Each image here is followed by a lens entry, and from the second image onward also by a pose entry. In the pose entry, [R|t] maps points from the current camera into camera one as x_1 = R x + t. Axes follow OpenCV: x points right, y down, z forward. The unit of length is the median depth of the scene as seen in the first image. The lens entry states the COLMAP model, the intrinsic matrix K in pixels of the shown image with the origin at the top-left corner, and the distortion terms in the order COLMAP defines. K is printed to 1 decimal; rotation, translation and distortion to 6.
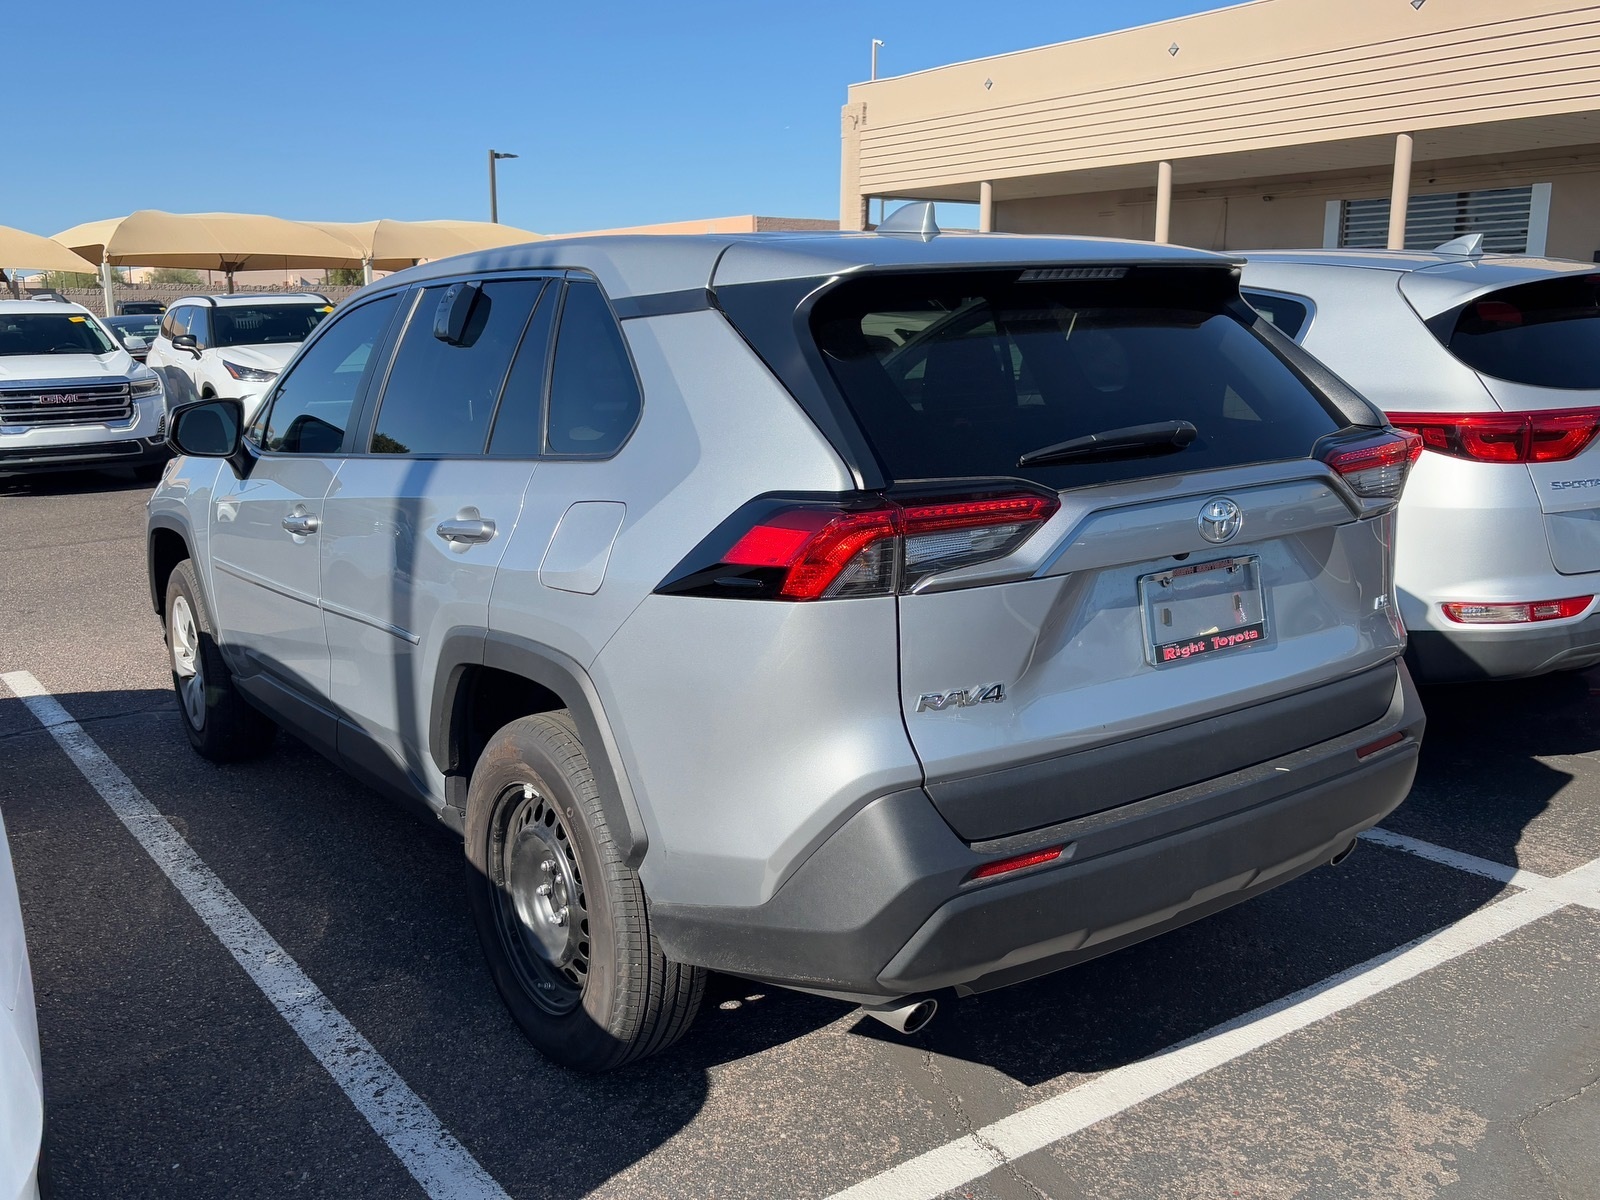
lens RADIAL K [[1514.3, 0, 807.4], [0, 1514.3, 607.5], [0, 0, 1]] dist [-0.045935, 0.000000]
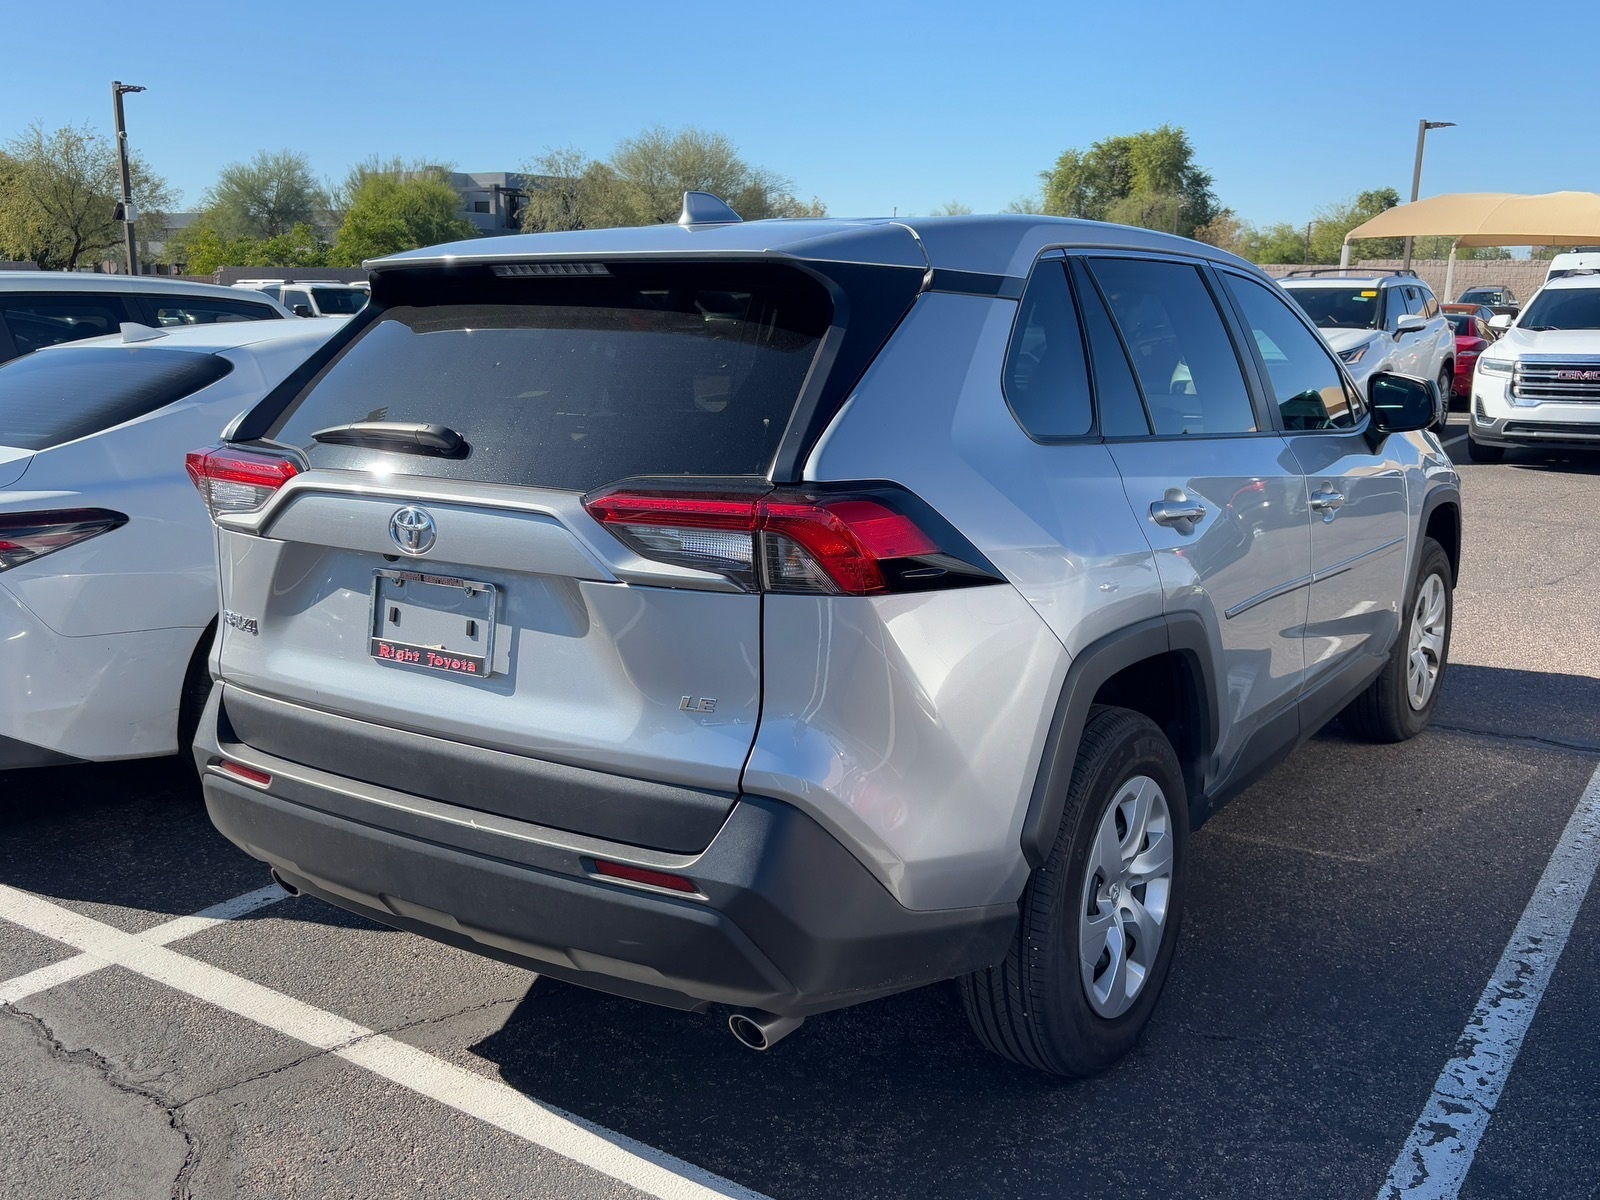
lens RADIAL K [[1514.3, 0, 808.9], [0, 1514.3, 592.9], [0, 0, 1]] dist [-0.045935, 0.000000]
pose [[0.358256, 0.211195, -0.909422, 0.423323], [-0.202079, 0.968529, 0.145315, -0.071189], [0.911491, 0.131715, 0.389660, 0.292748]]
